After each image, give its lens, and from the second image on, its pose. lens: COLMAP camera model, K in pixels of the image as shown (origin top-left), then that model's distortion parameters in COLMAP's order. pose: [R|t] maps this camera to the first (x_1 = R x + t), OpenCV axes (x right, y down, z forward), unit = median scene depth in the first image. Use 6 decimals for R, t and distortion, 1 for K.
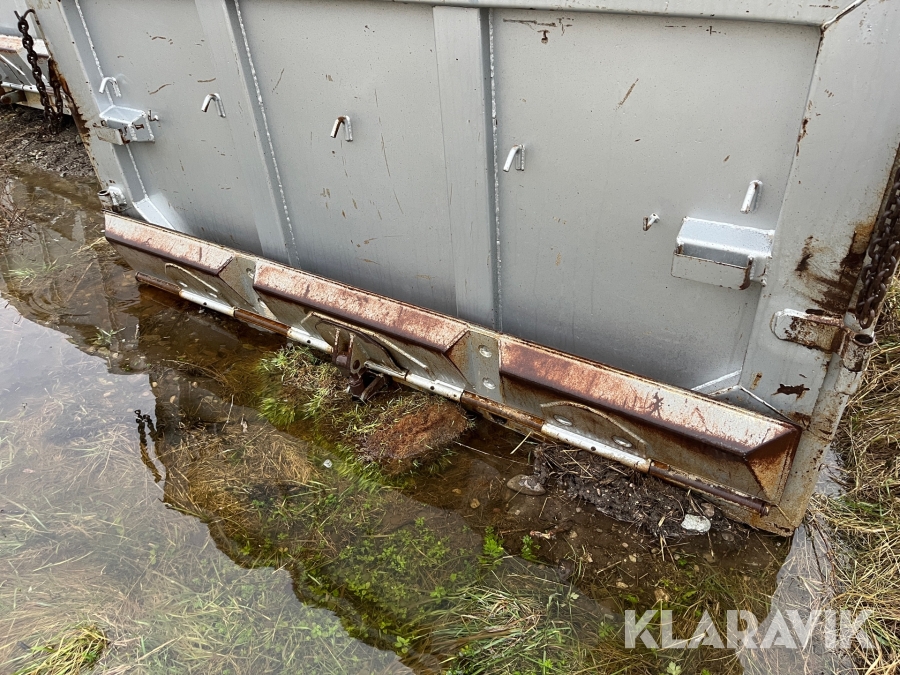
lens RADIAL K [[677.8, 0, 454.3], [0, 677.8, 337.5], [0, 0, 1]] dist [0.067964, -0.091826]
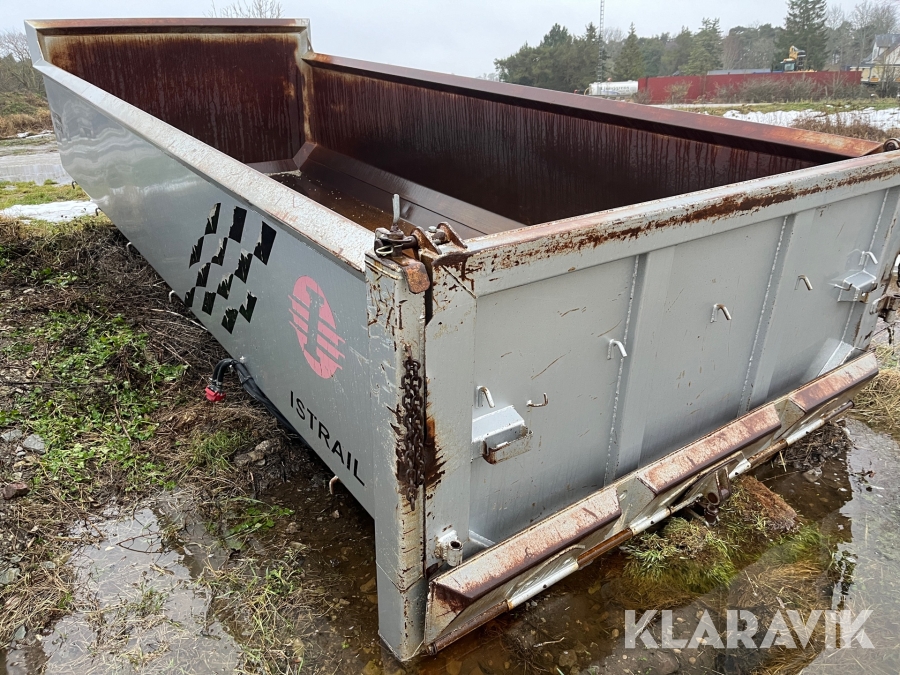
lens RADIAL K [[677.8, 0, 452.9], [0, 677.8, 337.2], [0, 0, 1]] dist [0.067964, -0.091826]
pose [[0.366436, -0.344106, 0.864474, -1.398633], [0.514559, 0.849038, 0.119849, -0.641452], [-0.775212, 0.400906, 0.488181, 0.726195]]
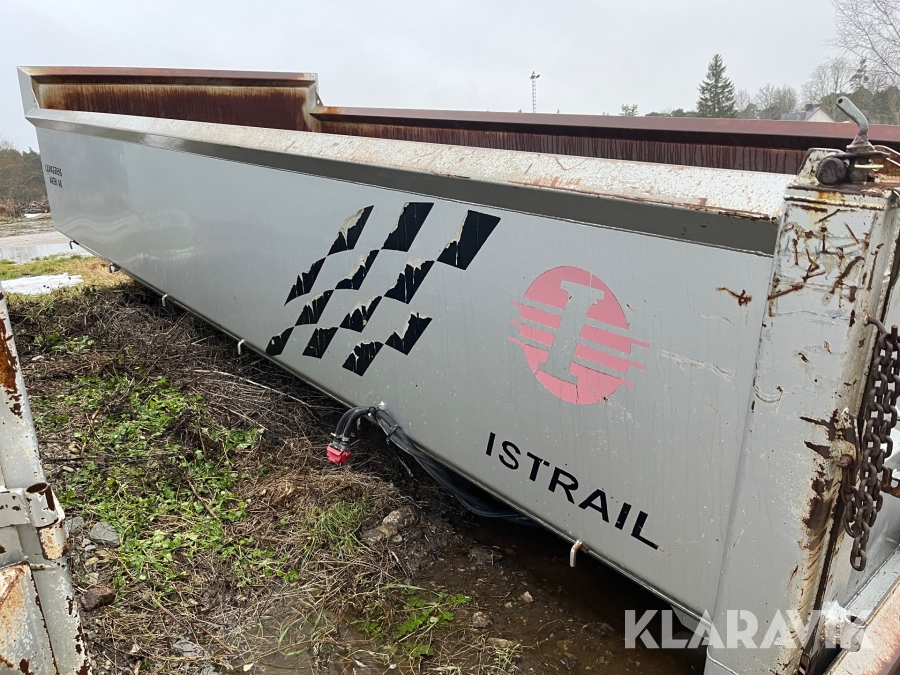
lens RADIAL K [[677.8, 0, 450.8], [0, 677.8, 339.6], [0, 0, 1]] dist [0.067964, -0.091826]
pose [[0.278662, -0.260204, 0.924468, -1.328885], [0.549097, 0.832912, 0.068920, -0.770399], [-0.787934, 0.488417, 0.374978, 1.234368]]
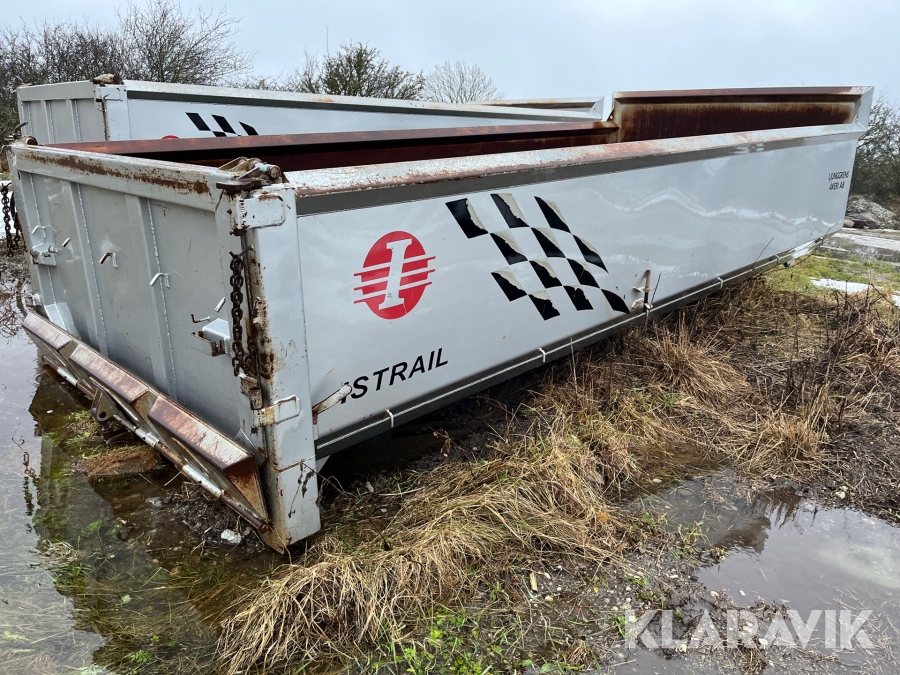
lens RADIAL K [[682.9, 0, 452.7], [0, 682.9, 336.7], [0, 0, 1]] dist [0.048439, -0.065465]
pose [[0.975432, 0.123694, -0.182297, 0.902147], [-0.171801, 0.945092, -0.278002, 0.175997], [0.137900, 0.302491, 0.943124, -0.366237]]
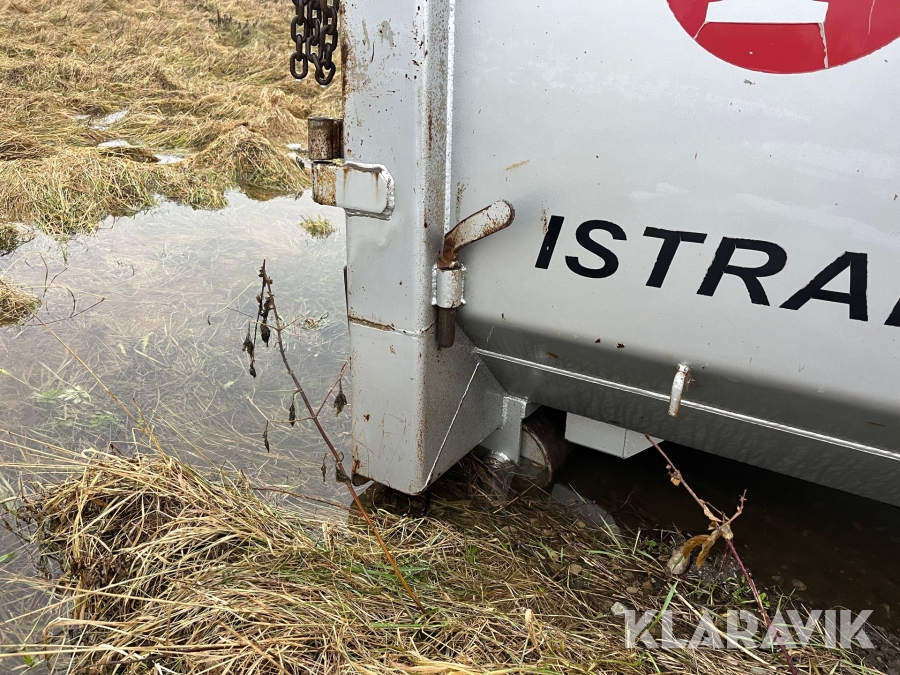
lens RADIAL K [[677.8, 0, 453.8], [0, 677.8, 336.8], [0, 0, 1]] dist [0.067964, -0.091826]
pose [[0.008882, 0.407686, -0.913079, 0.967757], [-0.622412, 0.716922, 0.314048, -0.110722], [0.782640, 0.565521, 0.260116, 0.705058]]
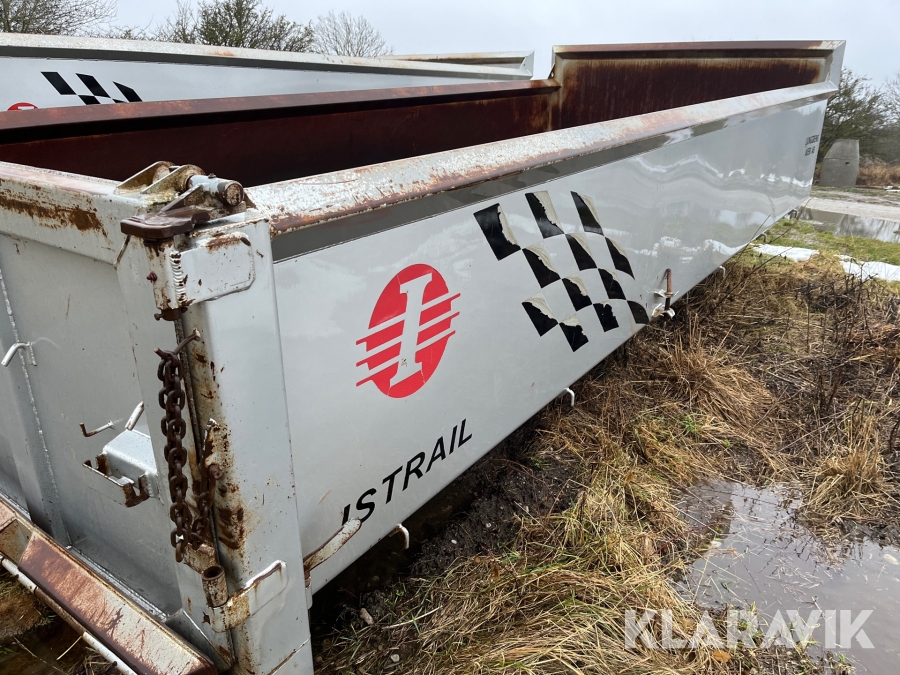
lens RADIAL K [[682.9, 0, 451.1], [0, 682.9, 336.6], [0, 0, 1]] dist [0.048439, -0.065465]
pose [[0.996489, 0.077577, -0.031493, 0.618596], [-0.082901, 0.966892, -0.241346, -0.073327], [0.011728, 0.243109, 0.969928, -0.002296]]
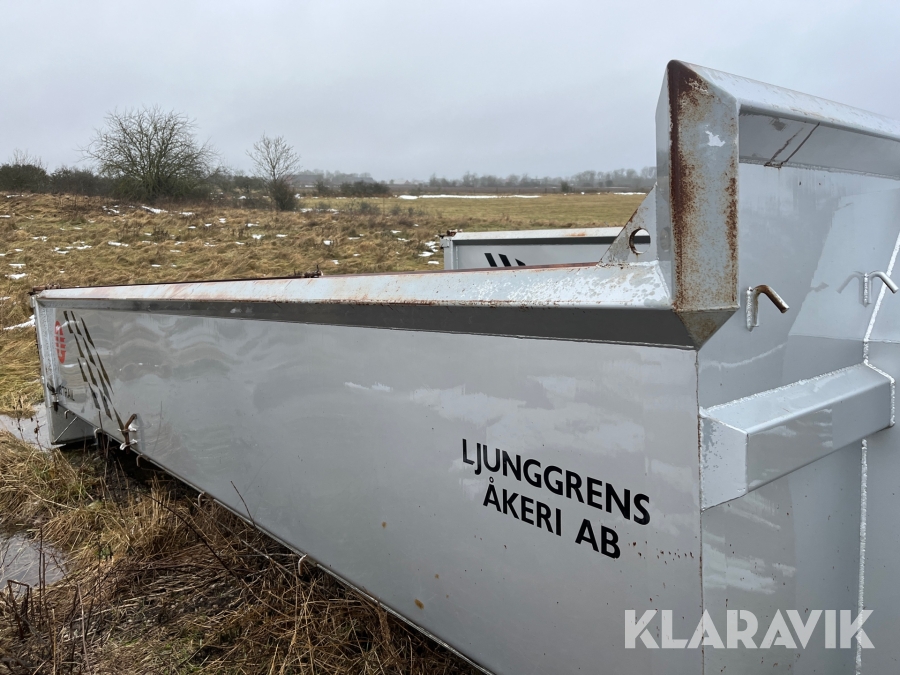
lens RADIAL K [[682.9, 0, 450.8], [0, 682.9, 340.8], [0, 0, 1]] dist [0.048439, -0.065465]
pose [[-0.299410, 0.183738, -0.936266, 2.623458], [-0.508348, 0.799688, 0.319501, -1.936104], [0.807426, 0.571611, -0.146032, 2.458595]]
